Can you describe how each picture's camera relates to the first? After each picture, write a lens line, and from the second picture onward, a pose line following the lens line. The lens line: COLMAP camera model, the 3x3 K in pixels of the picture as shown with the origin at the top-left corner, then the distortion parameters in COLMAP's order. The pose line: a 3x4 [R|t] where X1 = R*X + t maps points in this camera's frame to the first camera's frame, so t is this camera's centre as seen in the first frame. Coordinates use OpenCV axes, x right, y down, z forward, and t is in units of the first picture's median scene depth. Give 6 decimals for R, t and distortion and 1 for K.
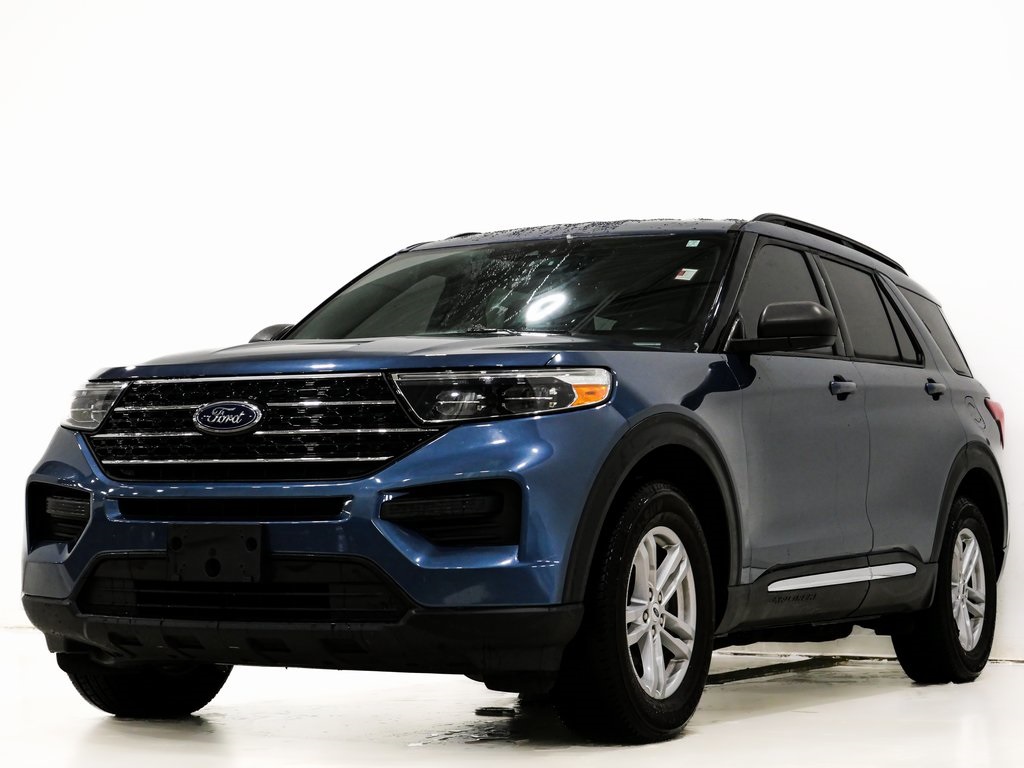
lens RADIAL K [[2471.7, 0, 512.0], [0, 2471.7, 384.0], [0, 0, 1]] dist [0.015076, -0.138207]
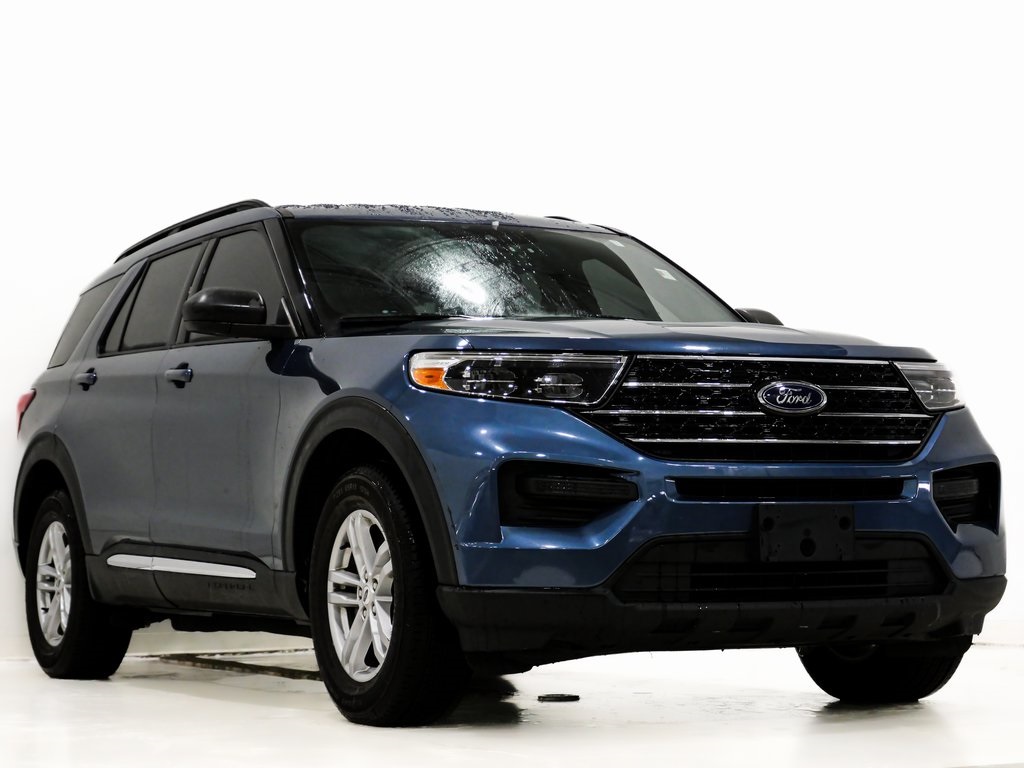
lens RADIAL K [[2403.2, 0, 512.0], [0, 2403.2, 384.0], [0, 0, 1]] dist [0.211834, 0.284367]
pose [[0.573304, 0.034027, 0.818636, -0.983357], [-0.036314, 0.999211, -0.016102, 0.027790], [-0.818538, -0.020496, 0.574087, 0.532103]]
